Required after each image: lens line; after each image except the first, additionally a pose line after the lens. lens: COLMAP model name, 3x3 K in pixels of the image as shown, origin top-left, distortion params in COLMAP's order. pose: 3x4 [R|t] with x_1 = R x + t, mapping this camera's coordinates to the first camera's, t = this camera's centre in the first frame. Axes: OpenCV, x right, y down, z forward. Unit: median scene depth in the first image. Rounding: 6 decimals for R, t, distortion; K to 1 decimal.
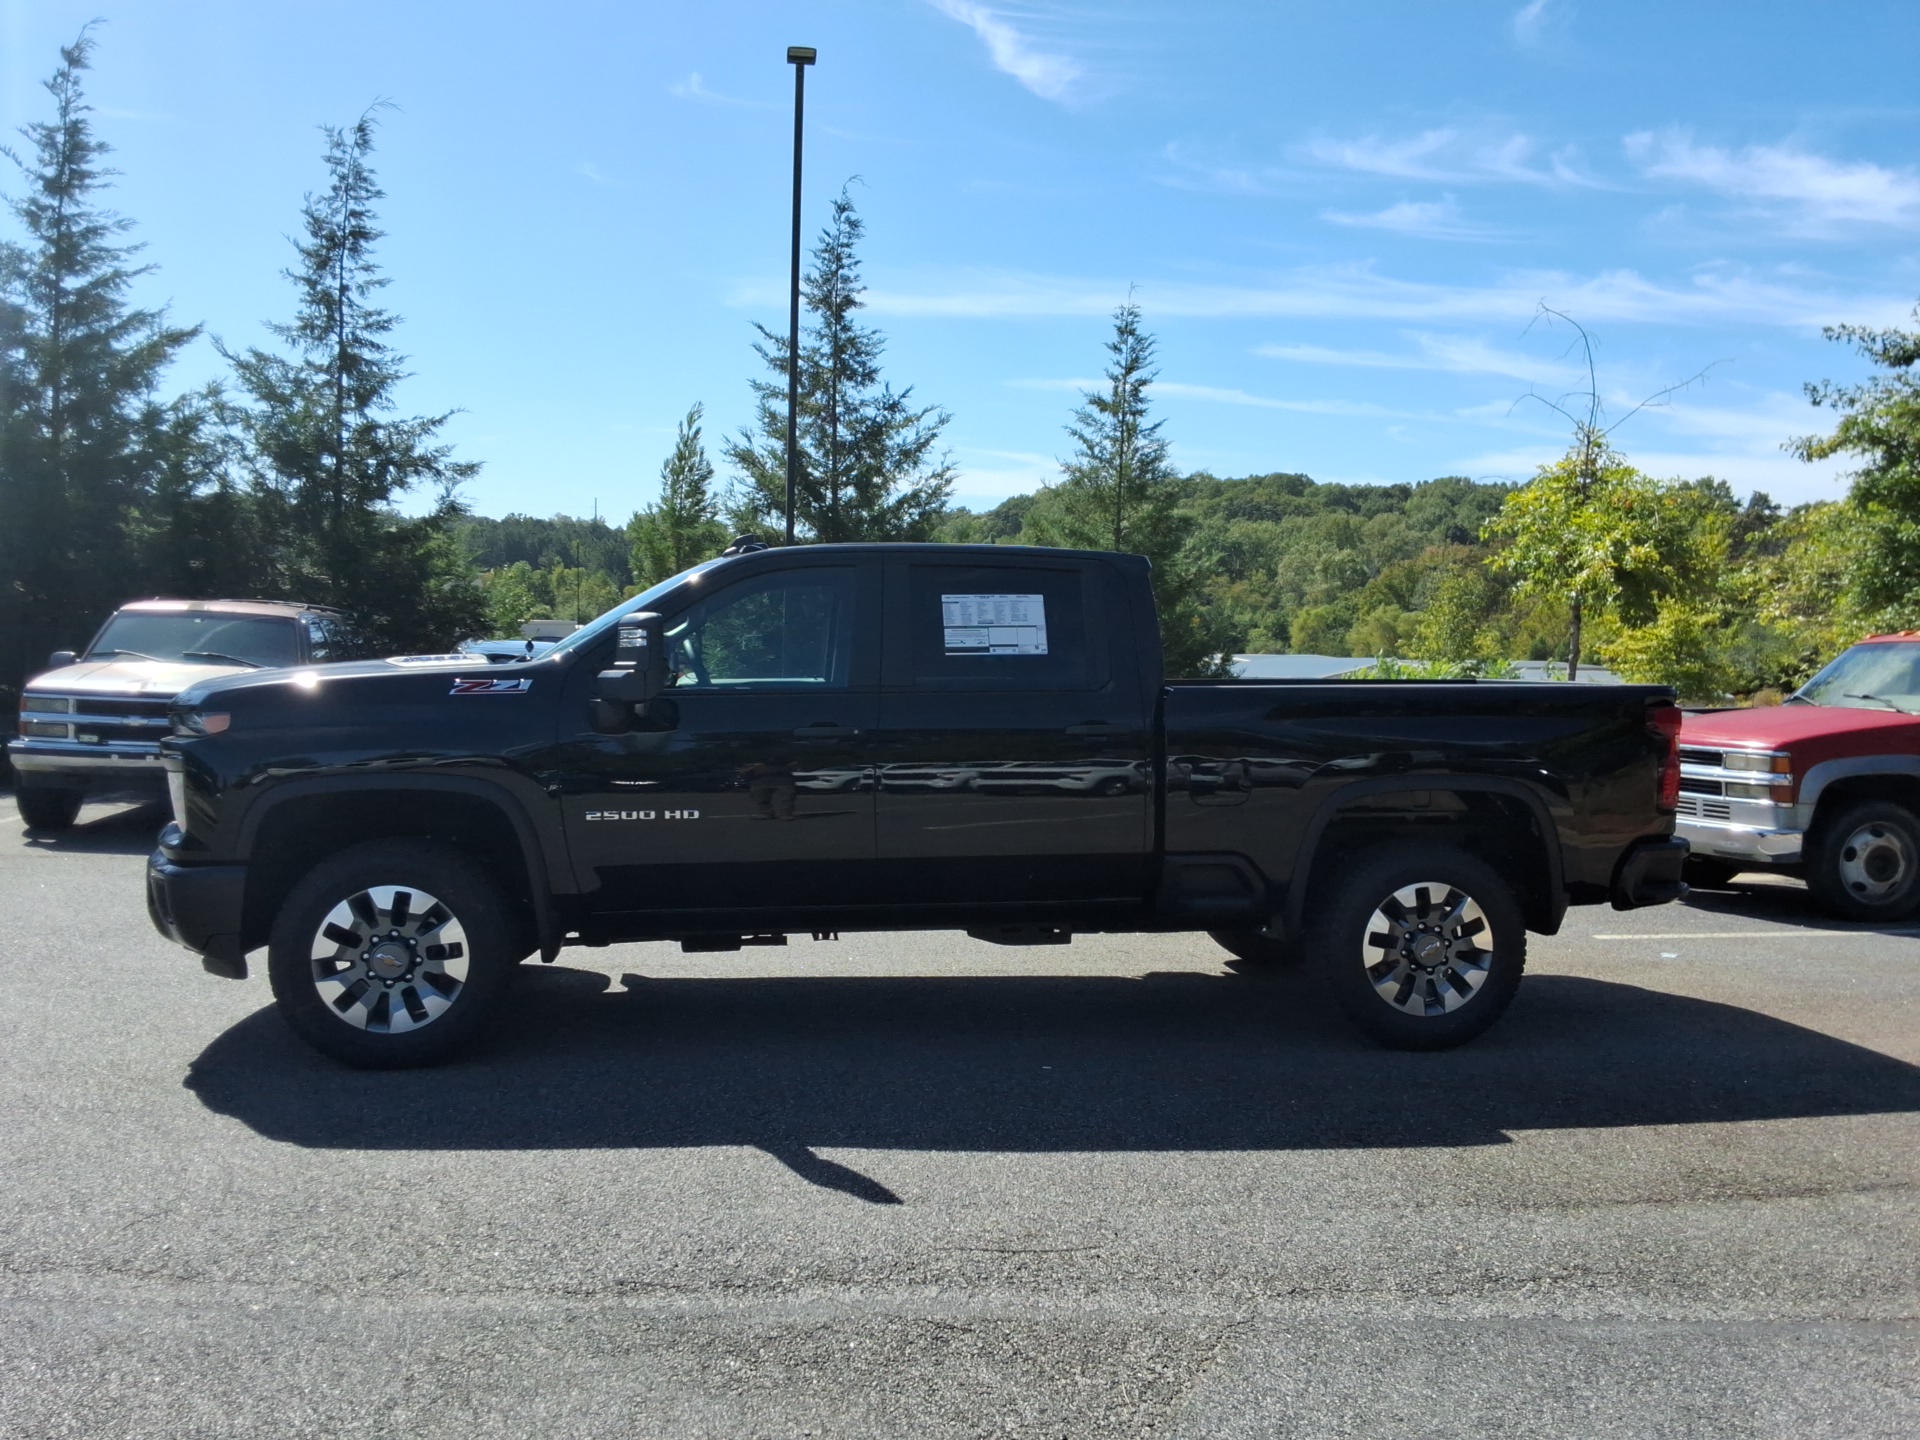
lens RADIAL K [[1558.9, 0, 963.9], [0, 1558.9, 737.6], [0, 0, 1]] dist [0.103572, -0.165533]
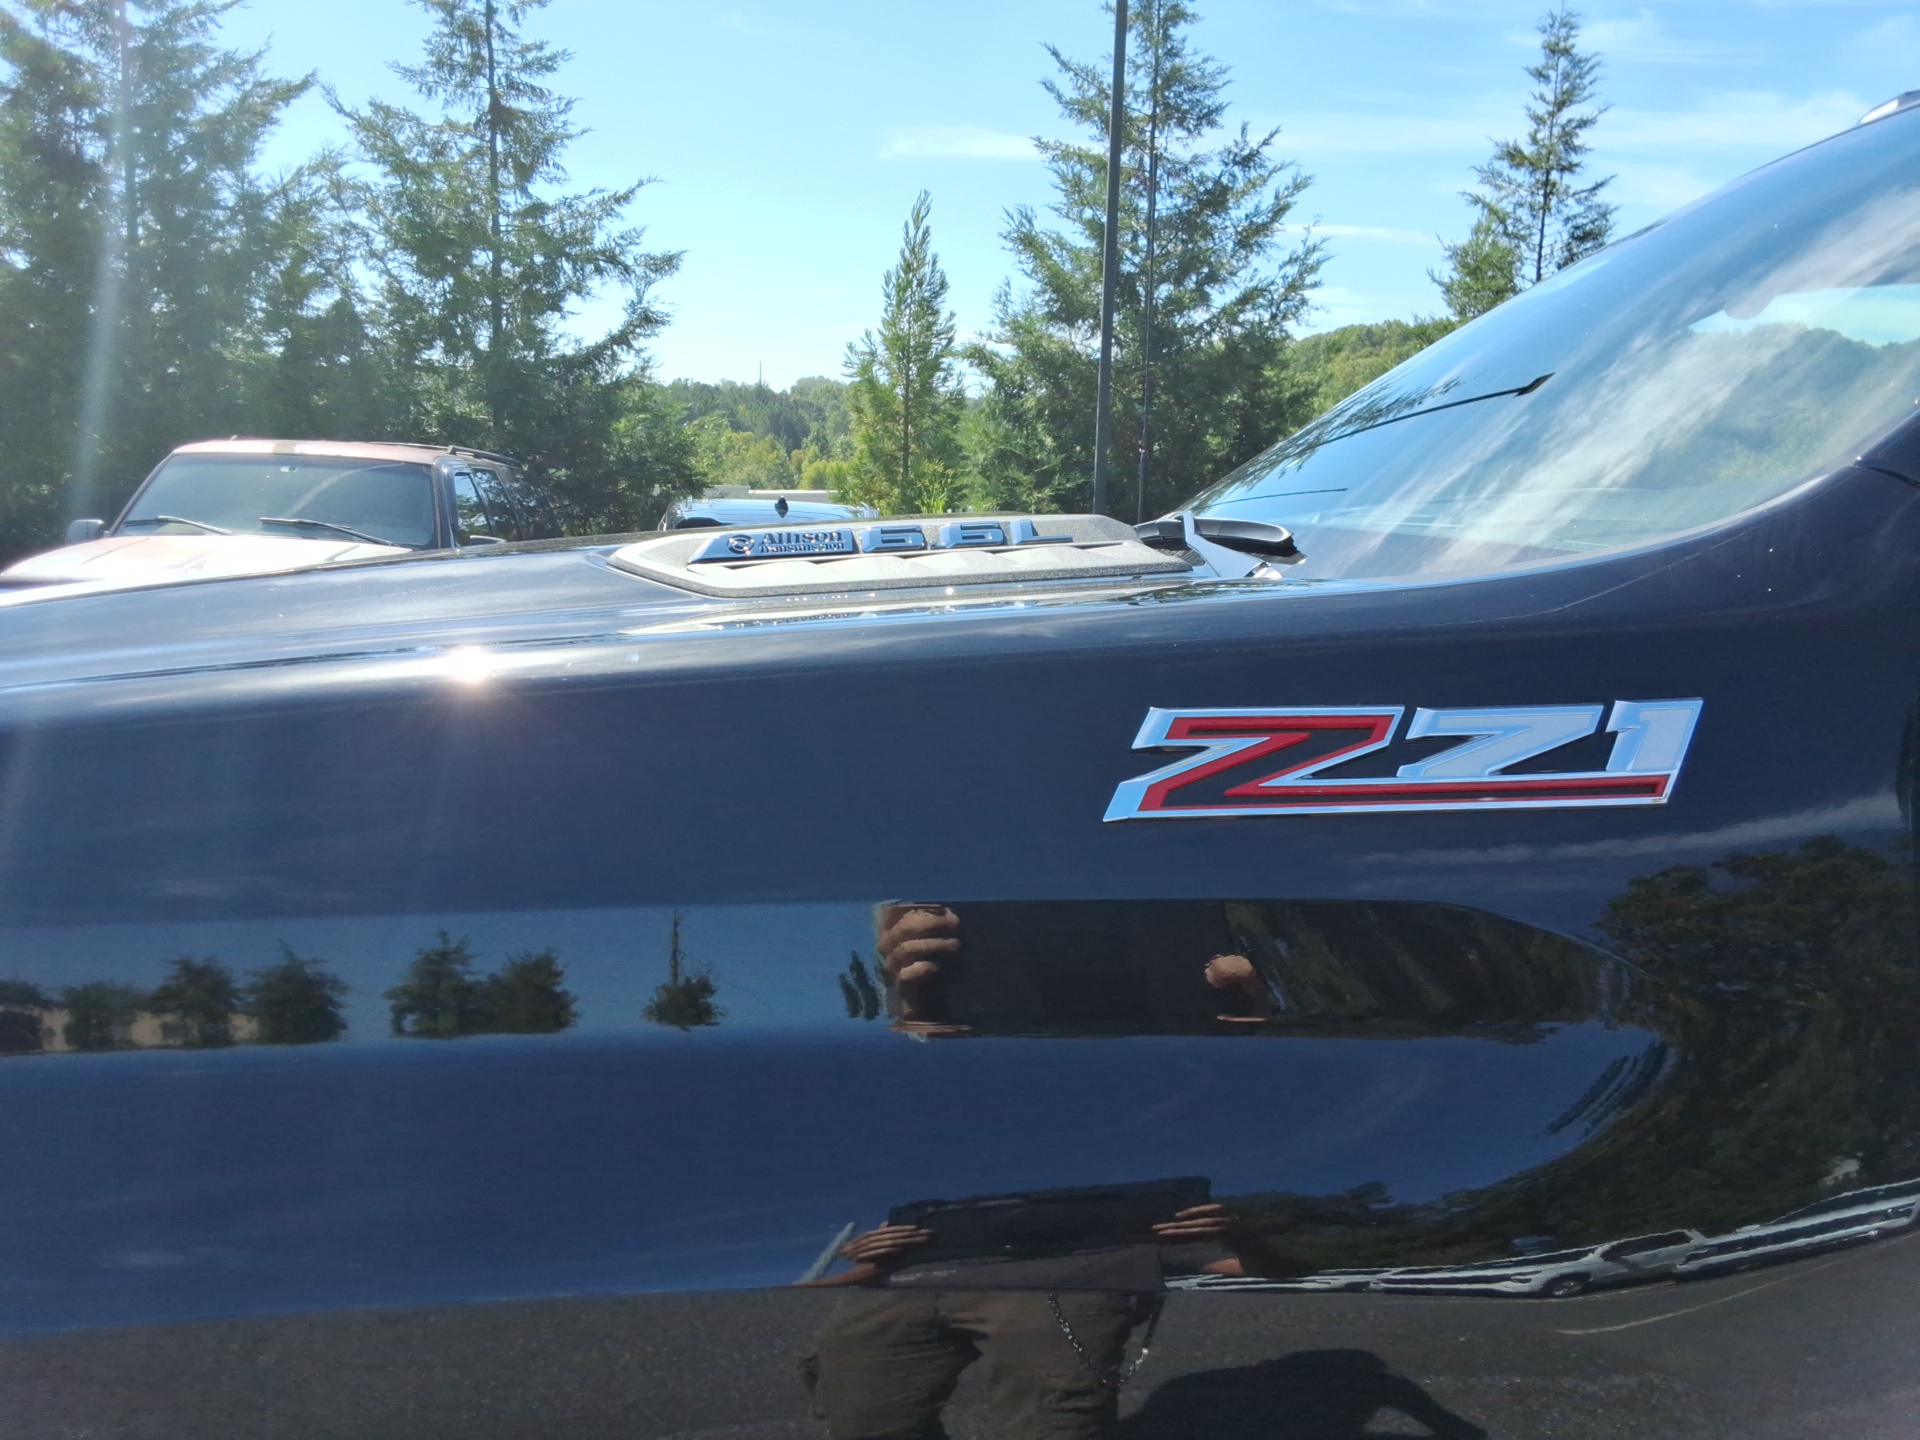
lens RADIAL K [[1517.2, 0, 994.5], [0, 1517.2, 722.1], [0, 0, 1]] dist [0.179085, -0.283100]
pose [[0.996784, 0.001611, -0.080121, -0.103011], [0.004868, 0.996735, 0.080598, -0.014736], [0.079990, -0.080729, 0.993521, 0.276345]]
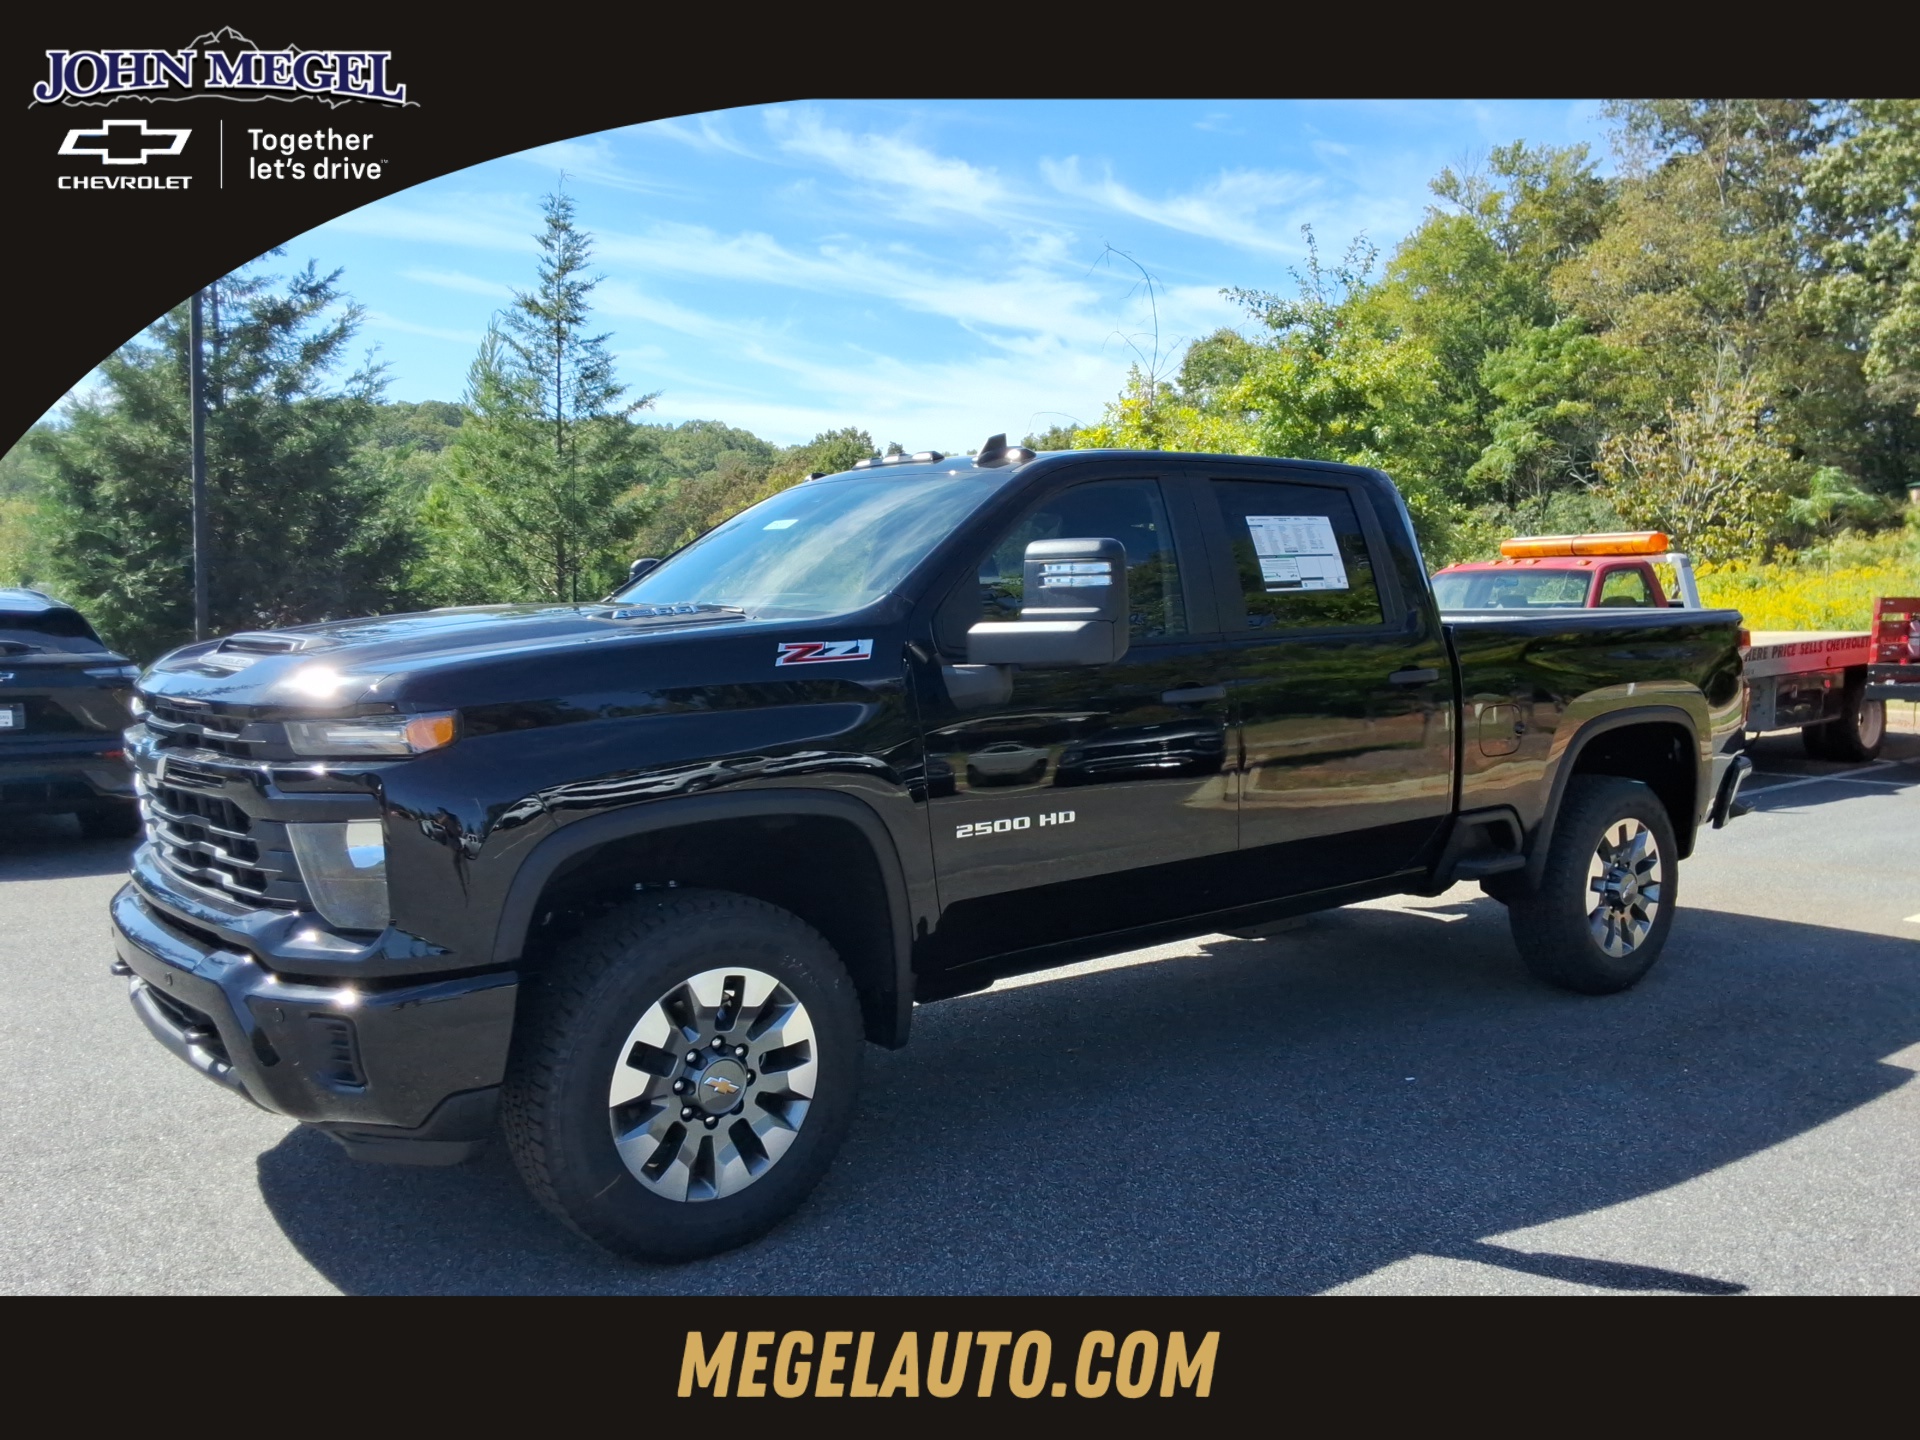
lens RADIAL K [[1558.9, 0, 963.9], [0, 1558.9, 737.6], [0, 0, 1]] dist [0.103572, -0.165533]
pose [[0.859690, -0.063437, 0.506862, -0.184603], [0.043295, 0.997737, 0.051441, -0.008644], [-0.508979, -0.022278, 0.860491, 0.126627]]
